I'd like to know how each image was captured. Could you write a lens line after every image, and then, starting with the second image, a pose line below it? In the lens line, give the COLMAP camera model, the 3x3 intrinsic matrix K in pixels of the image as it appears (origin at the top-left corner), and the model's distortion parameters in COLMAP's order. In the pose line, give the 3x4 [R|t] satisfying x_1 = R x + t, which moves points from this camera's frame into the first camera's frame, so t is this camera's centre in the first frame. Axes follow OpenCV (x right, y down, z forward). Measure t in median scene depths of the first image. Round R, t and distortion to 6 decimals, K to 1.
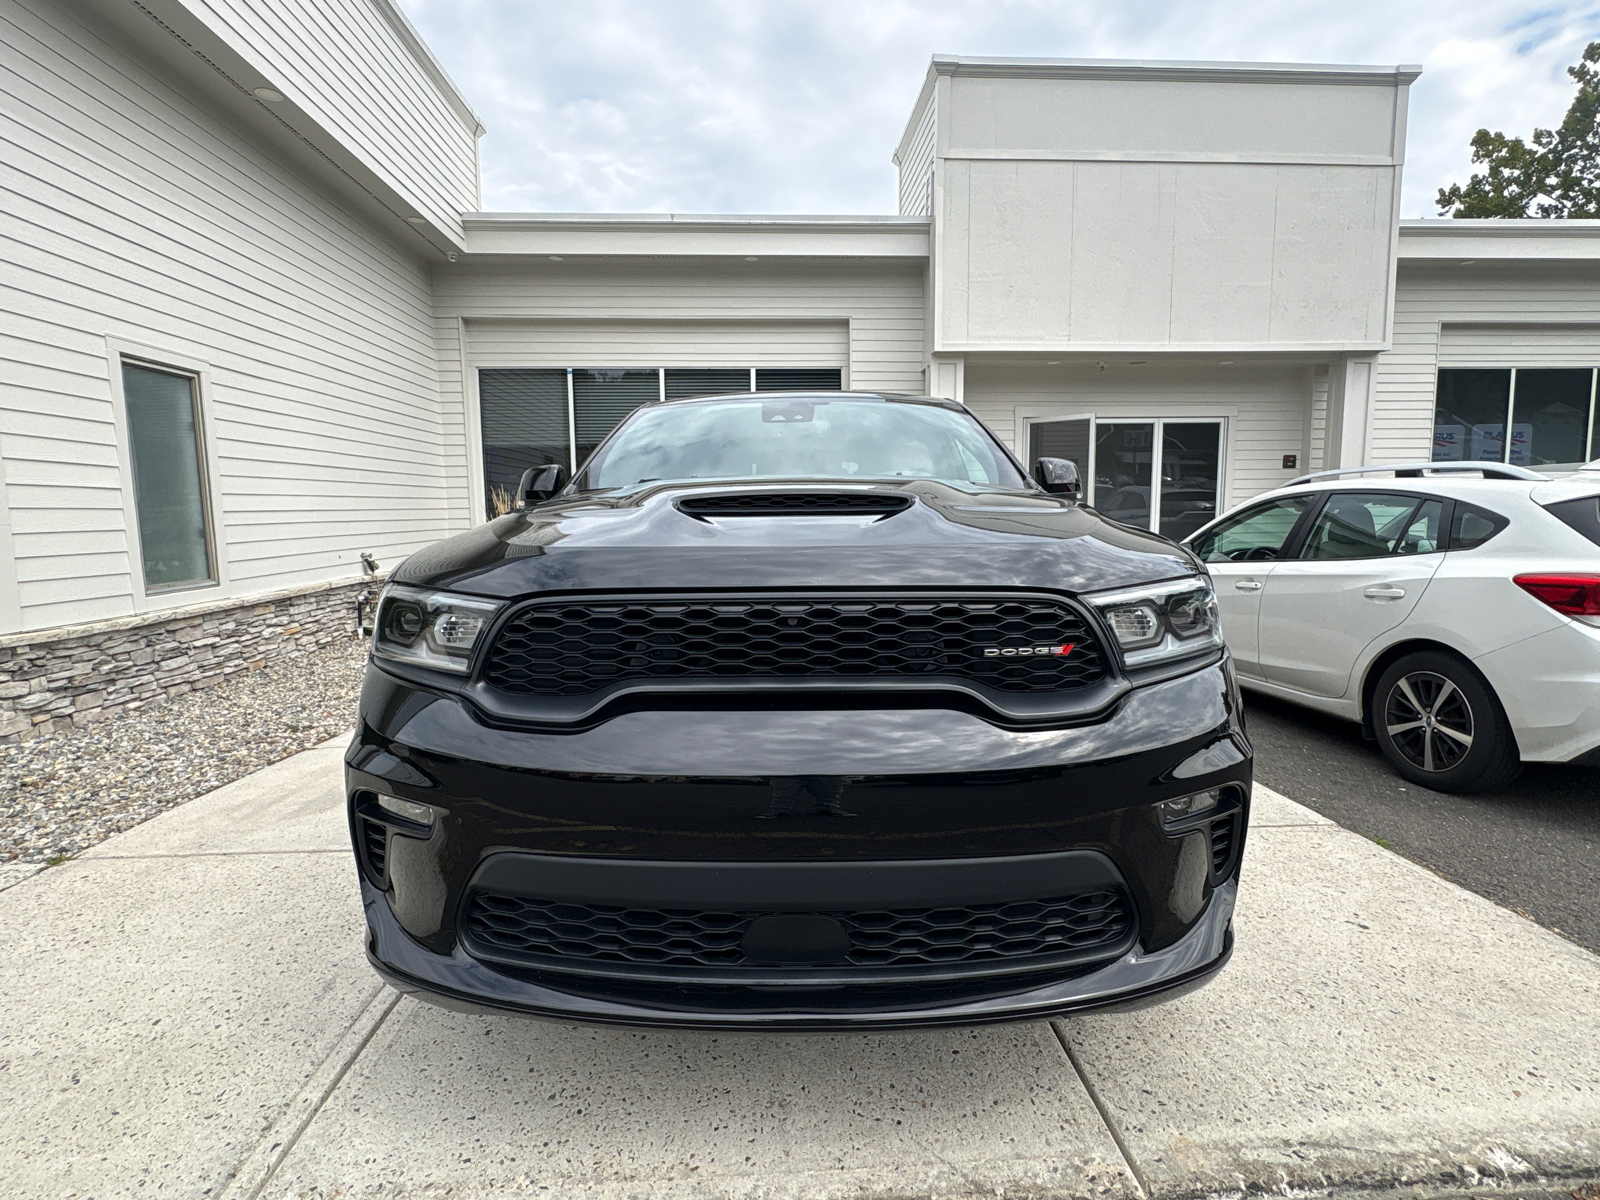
lens RADIAL K [[785.0, 0, 792.4], [0, 785.0, 591.7], [0, 0, 1]] dist [0.004126, -0.001828]
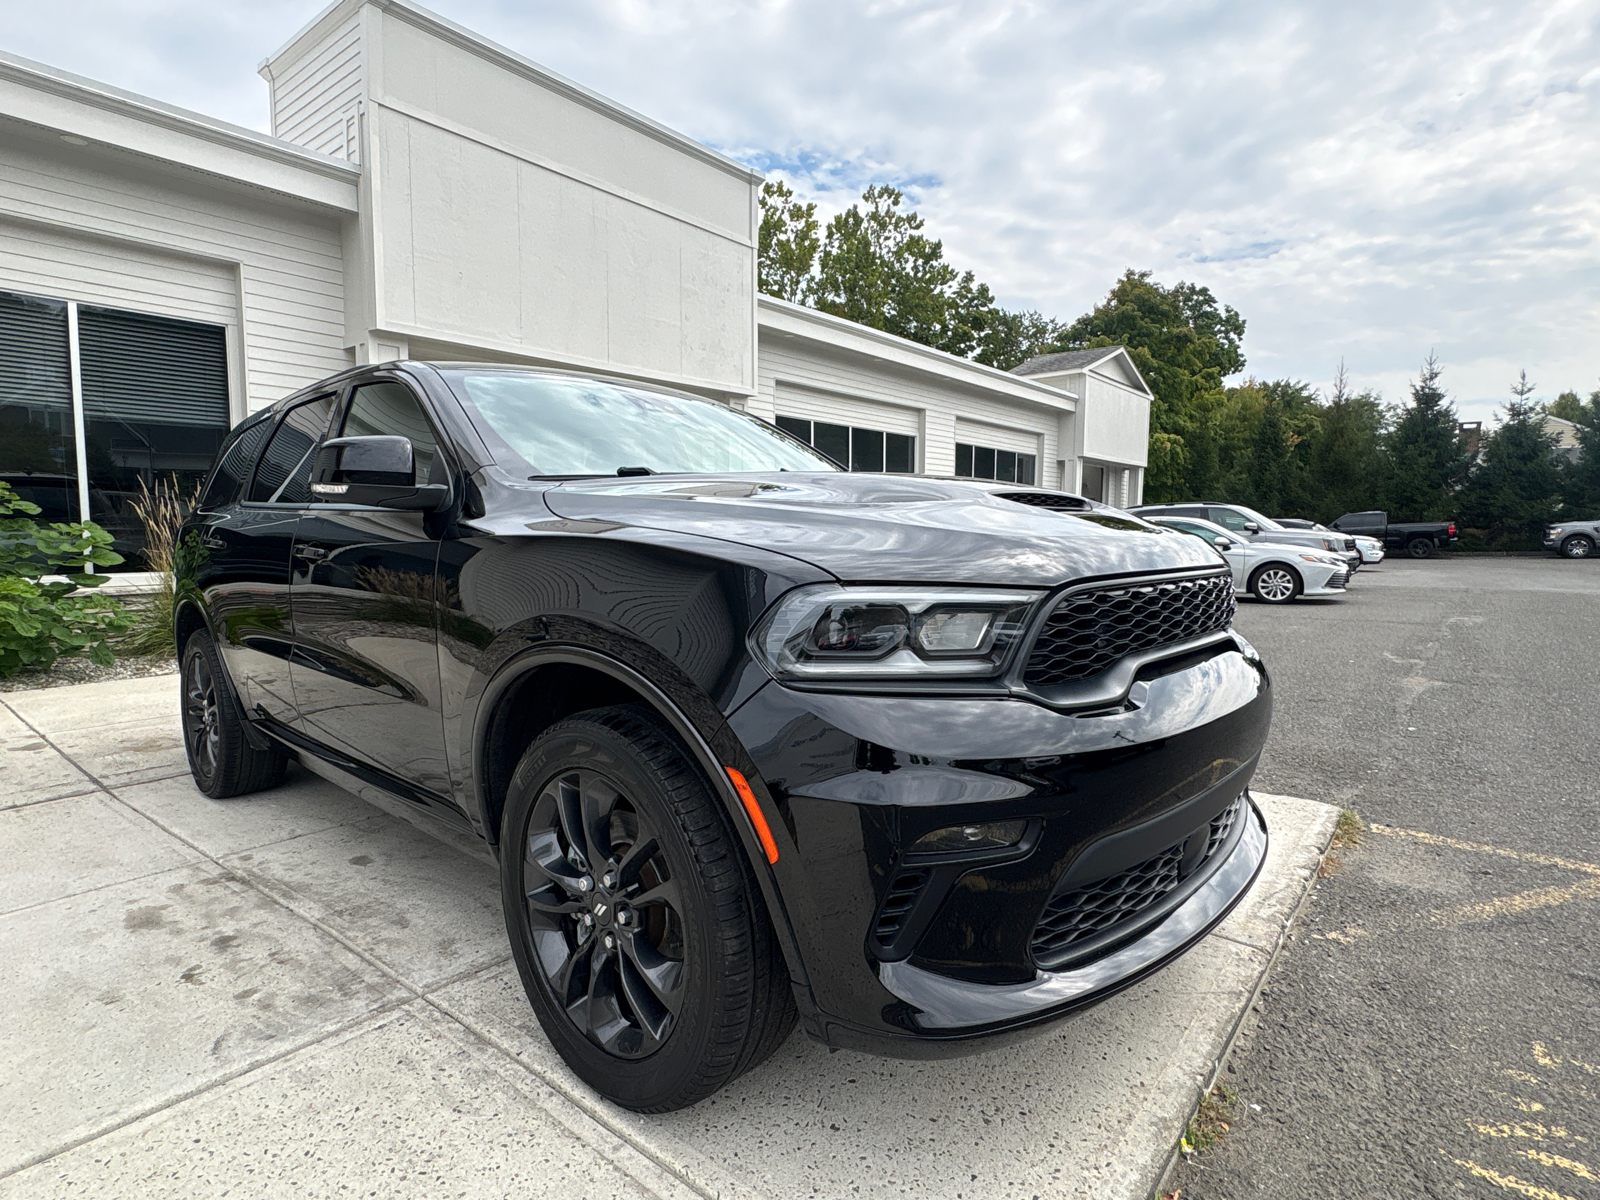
lens RADIAL K [[848.2, 0, 791.0], [0, 848.2, 588.7], [0, 0, 1]] dist [0.005804, -0.002547]
pose [[0.674785, -0.041188, 0.736864, -0.379258], [0.061845, 0.998085, -0.000845, -0.002523], [-0.735418, 0.046141, 0.676041, 0.144554]]
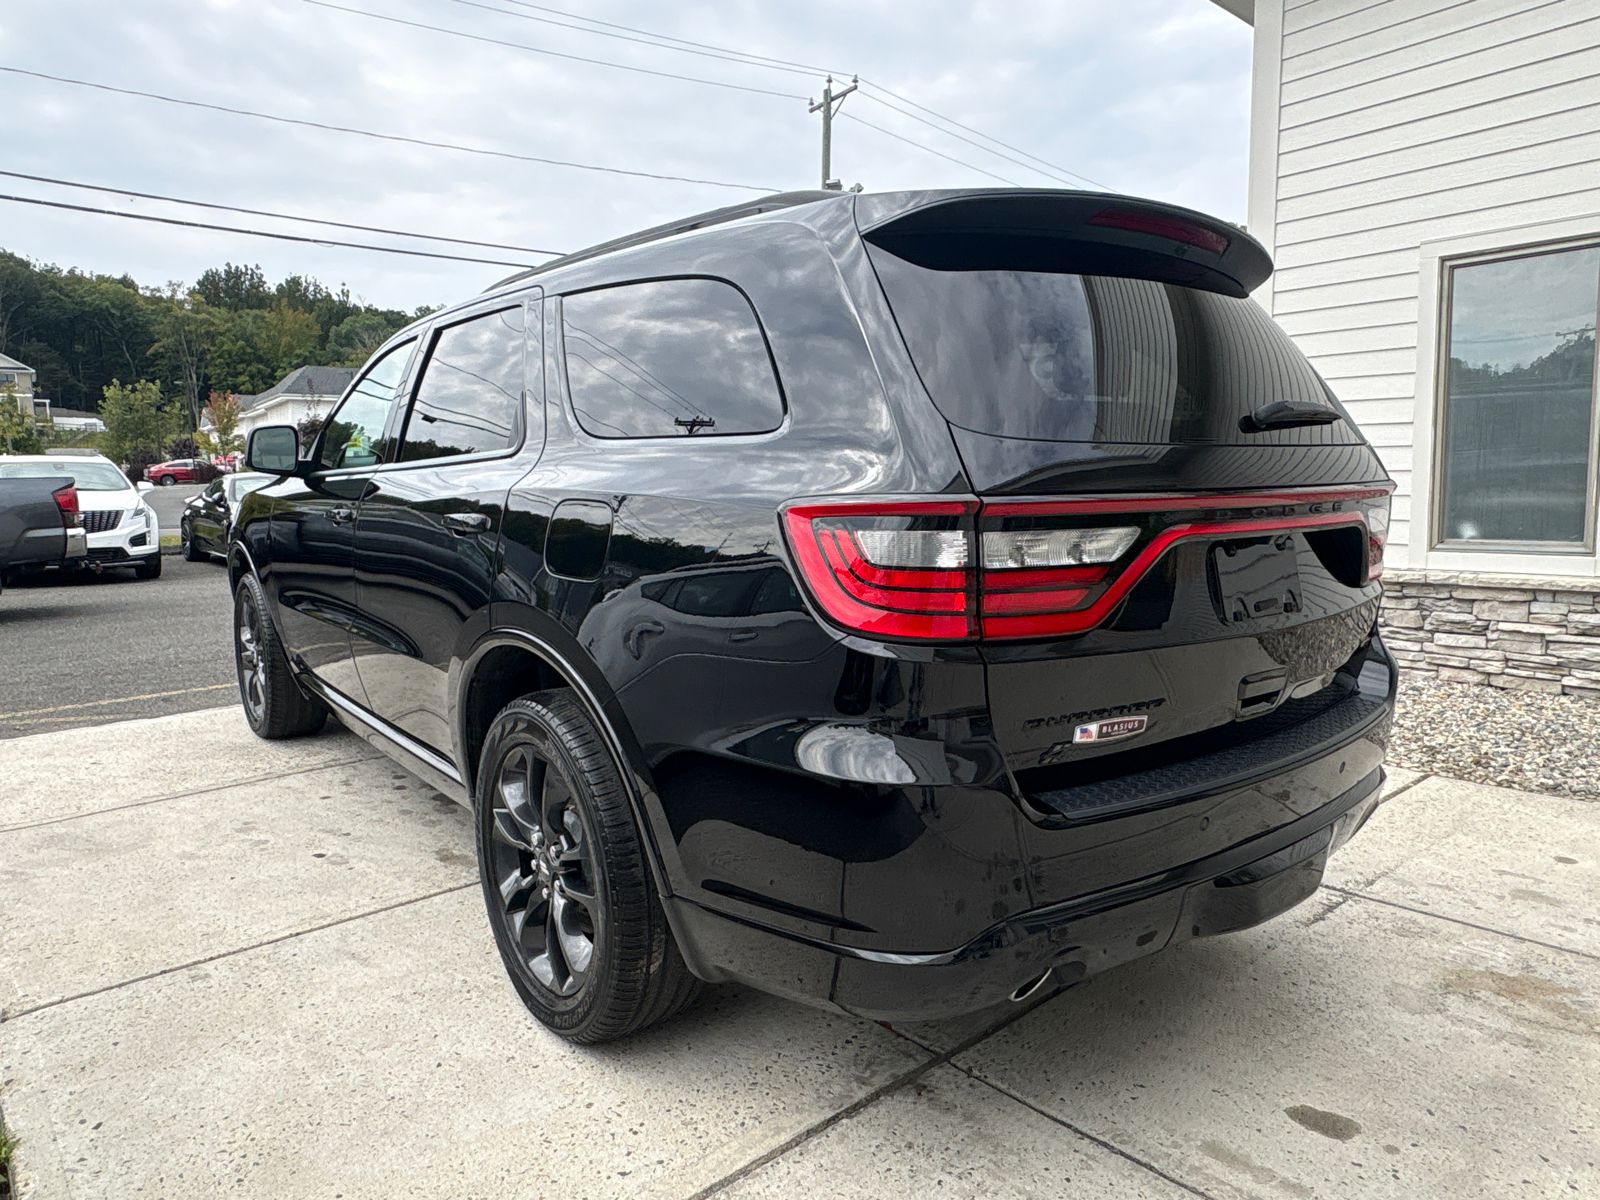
lens RADIAL K [[1034.8, 0, 800.5], [0, 1034.8, 596.5], [0, 0, 1]] dist [0.000564, 0.002367]
pose [[-0.771606, 0.099721, -0.628235, 0.395936], [-0.037519, 0.978781, 0.201445, -0.146373], [0.634993, 0.179007, -0.751492, 1.453914]]
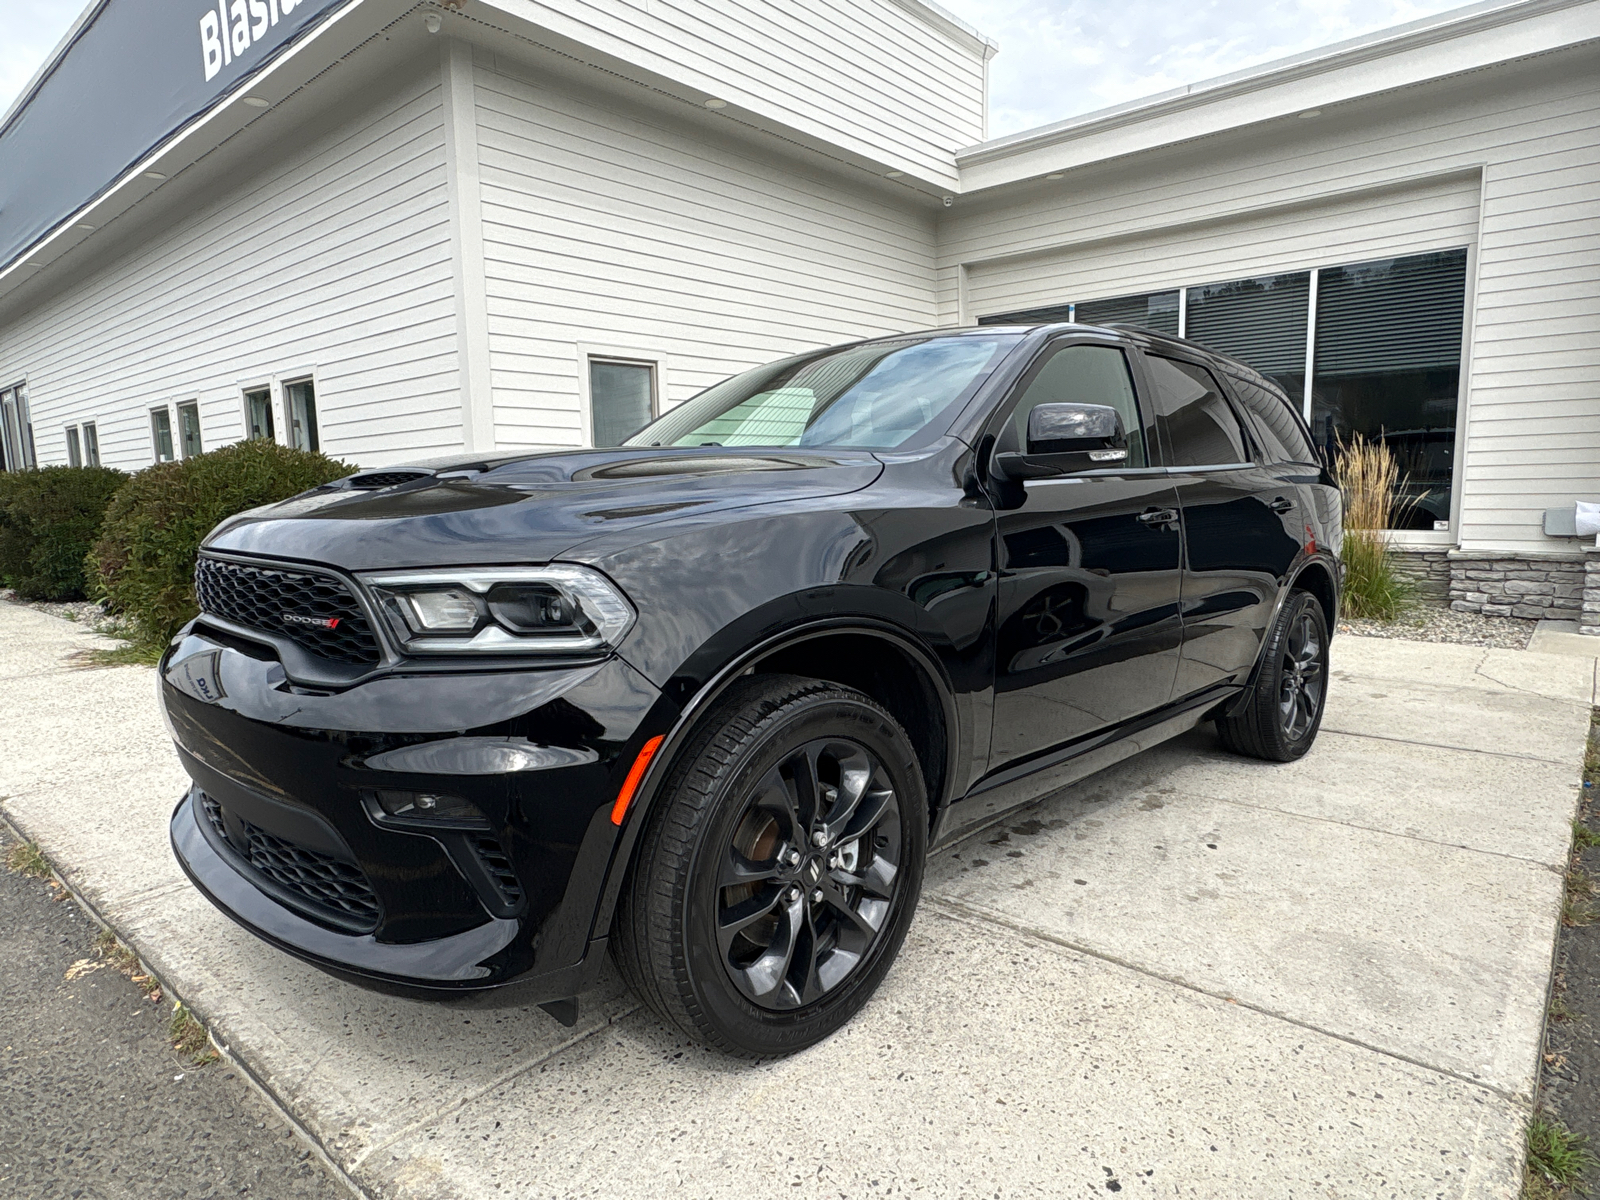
lens RADIAL K [[936.1, 0, 792.9], [0, 936.1, 593.5], [0, 0, 1]] dist [-0.008524, 0.009271]
pose [[0.721160, 0.079609, -0.688179, 0.444304], [-0.060516, 0.996817, 0.051897, -0.018210], [0.690120, 0.004220, 0.723682, 0.142463]]
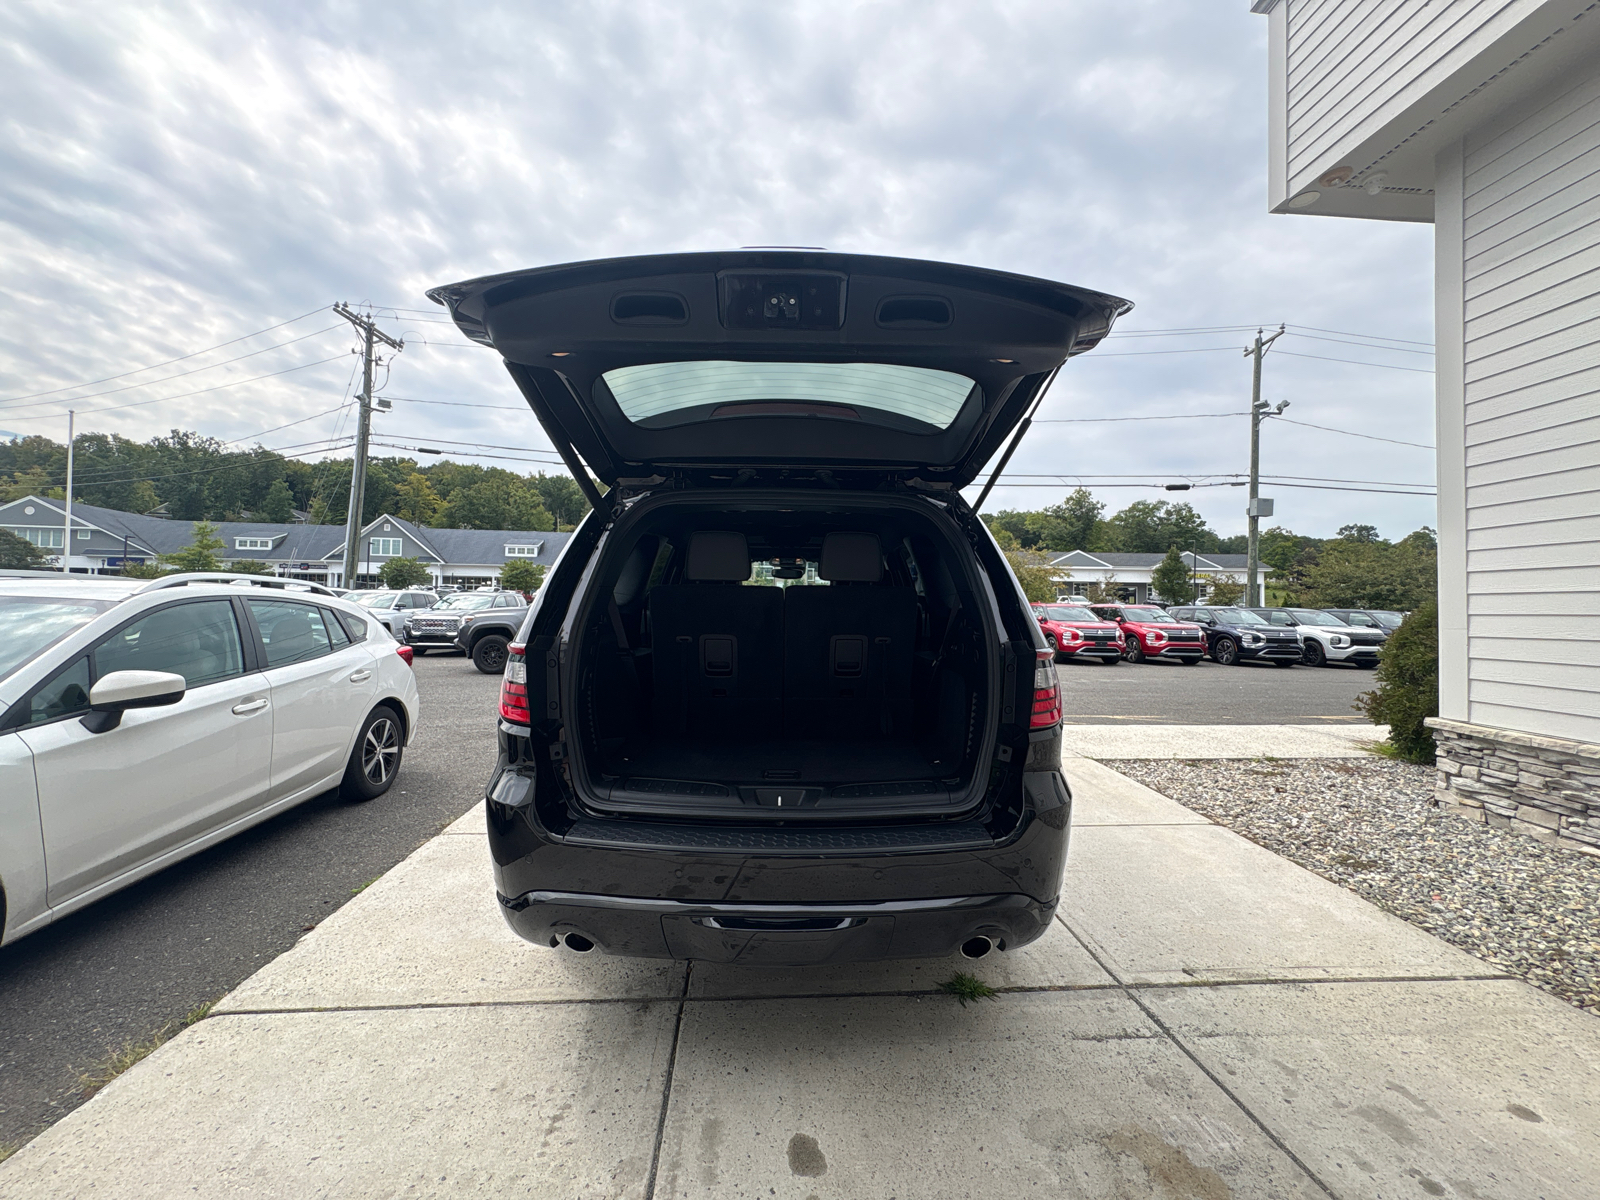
lens RADIAL K [[639.0, 0, 800.6], [0, 639.0, 598.6], [0, 0, 1]] dist [0.003825, -0.001006]
pose [[-0.999399, -0.000635, -0.034657, 0.019047], [-0.003478, 0.996623, 0.082034, -0.171754], [0.034488, 0.082105, -0.996027, 1.608467]]
